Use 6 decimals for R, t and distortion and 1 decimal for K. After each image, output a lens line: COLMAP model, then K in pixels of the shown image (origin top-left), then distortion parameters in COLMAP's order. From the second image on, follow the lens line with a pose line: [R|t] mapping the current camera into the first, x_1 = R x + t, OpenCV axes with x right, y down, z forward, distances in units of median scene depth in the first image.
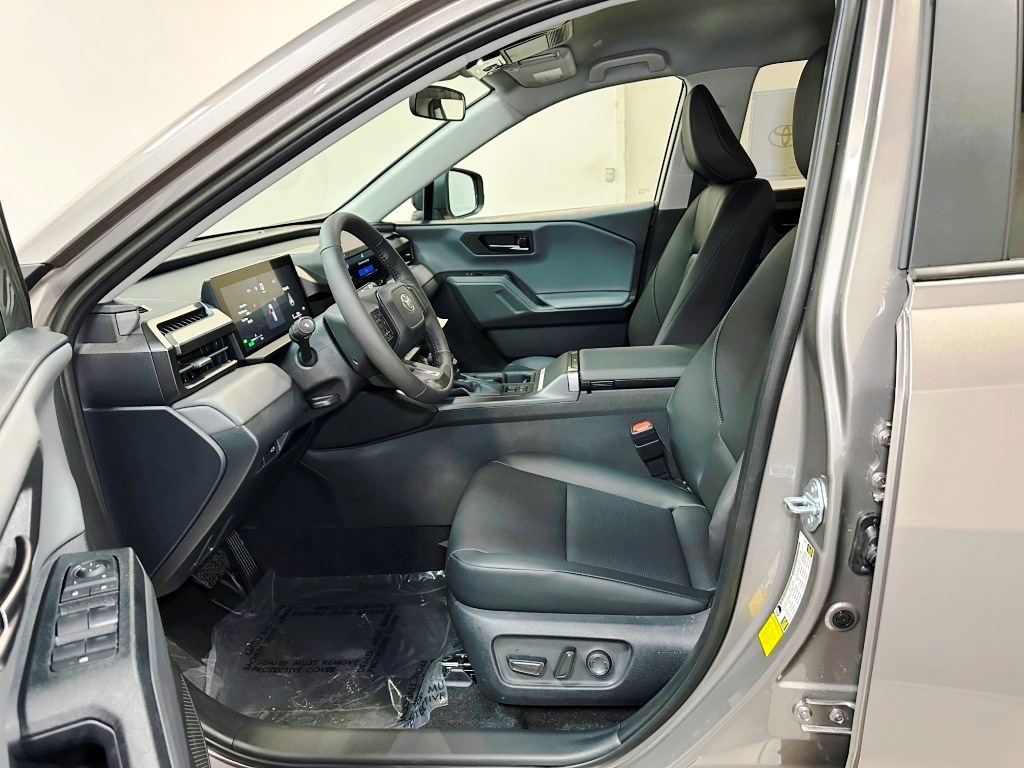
lens RADIAL K [[714.7, 0, 499.1], [0, 714.7, 389.1], [0, 0, 1]] dist [0.109759, -0.159262]
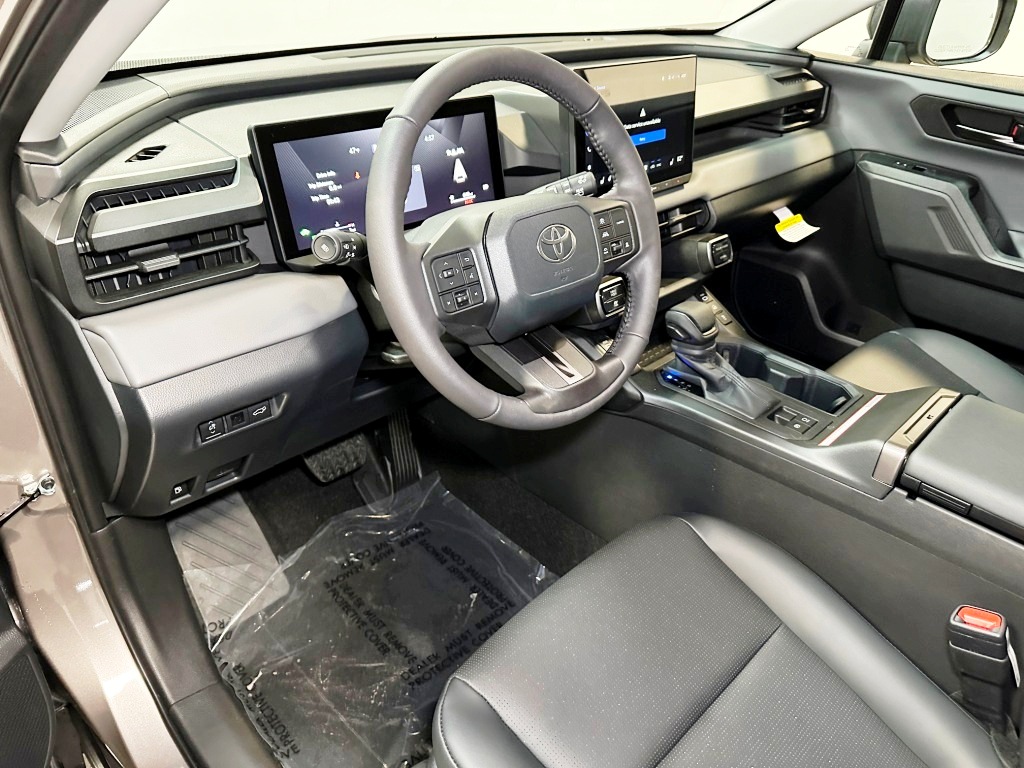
lens RADIAL K [[714.7, 0, 499.1], [0, 714.7, 389.1], [0, 0, 1]] dist [0.109759, -0.159262]
pose [[0.760821, 0.414908, -0.499001, 0.087291], [-0.270916, 0.901779, 0.336748, -0.106414], [0.589708, -0.121017, 0.798498, 0.290295]]
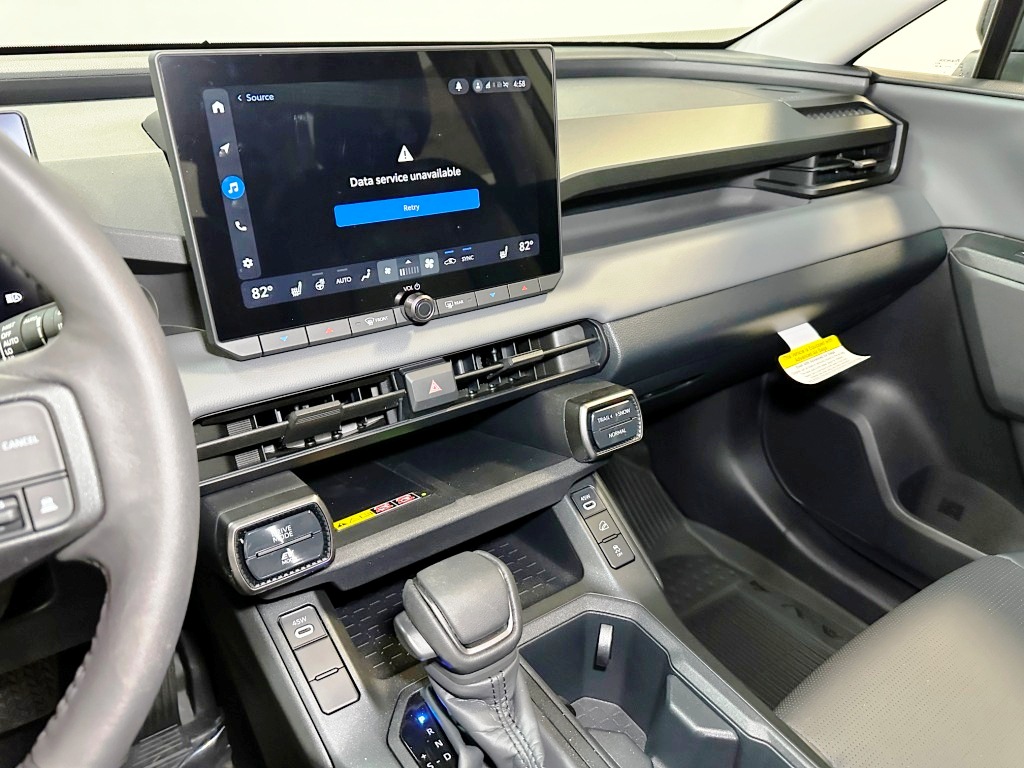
lens RADIAL K [[714.7, 0, 499.1], [0, 714.7, 389.1], [0, 0, 1]] dist [0.109759, -0.159262]
pose [[0.639130, 0.419138, -0.644854, 0.048172], [-0.275784, 0.907592, 0.316574, -0.145385], [0.717953, -0.024491, 0.695661, 0.583213]]
